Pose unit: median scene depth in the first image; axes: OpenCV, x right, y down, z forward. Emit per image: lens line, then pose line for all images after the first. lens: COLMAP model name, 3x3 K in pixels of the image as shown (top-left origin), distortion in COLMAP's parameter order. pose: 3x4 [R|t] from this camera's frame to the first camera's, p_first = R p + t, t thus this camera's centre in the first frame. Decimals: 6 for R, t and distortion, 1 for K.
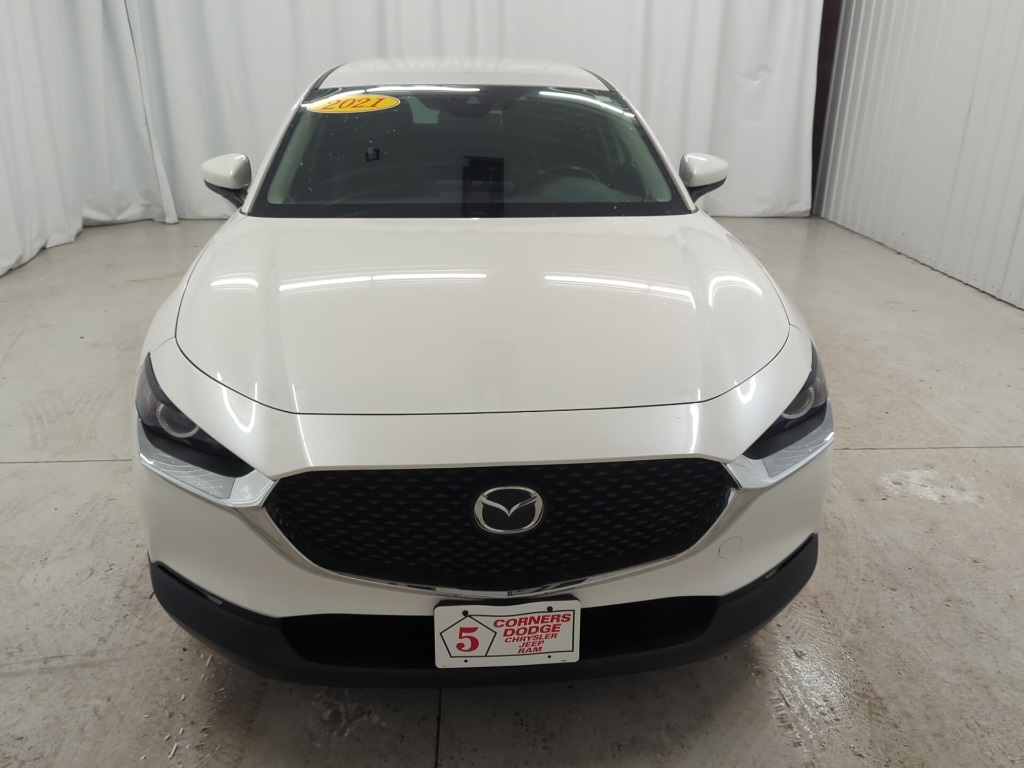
lens RADIAL K [[827.9, 0, 513.9], [0, 827.9, 381.8], [0, 0, 1]] dist [0.053878, -0.035198]
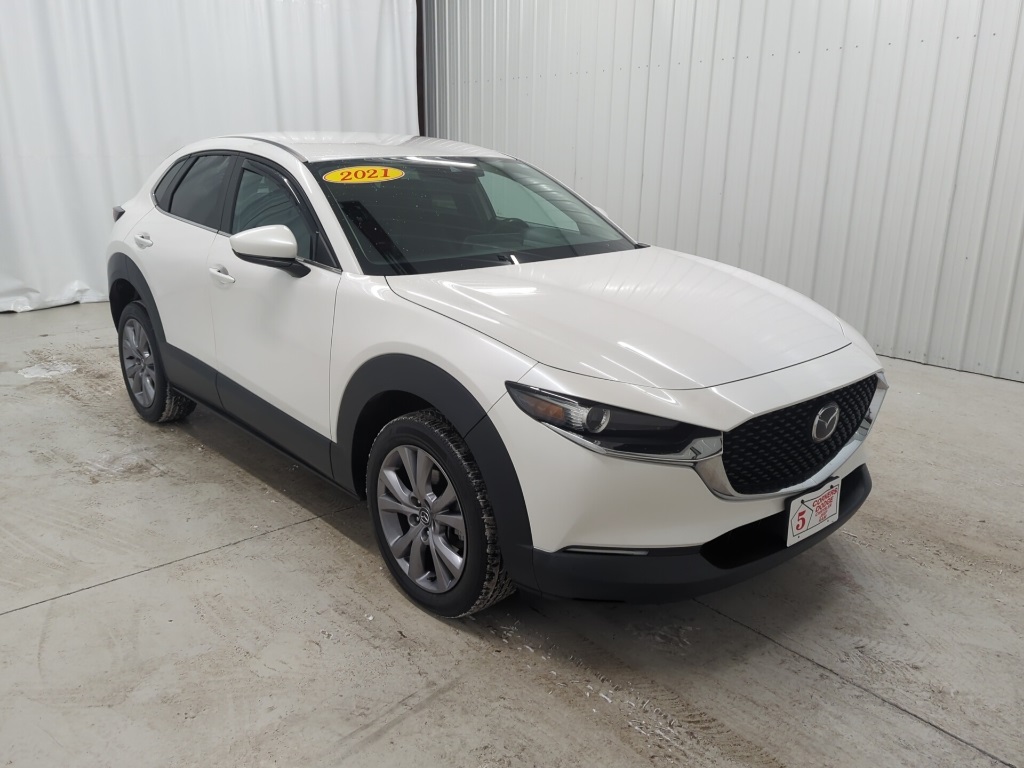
lens RADIAL K [[827.9, 0, 512.0], [0, 827.9, 385.3], [0, 0, 1]] dist [0.053878, -0.035198]
pose [[0.803067, -0.171485, 0.570680, -0.972937], [0.210140, 0.977669, -0.001929, -0.023818], [-0.557606, 0.121472, 0.821170, 0.029452]]
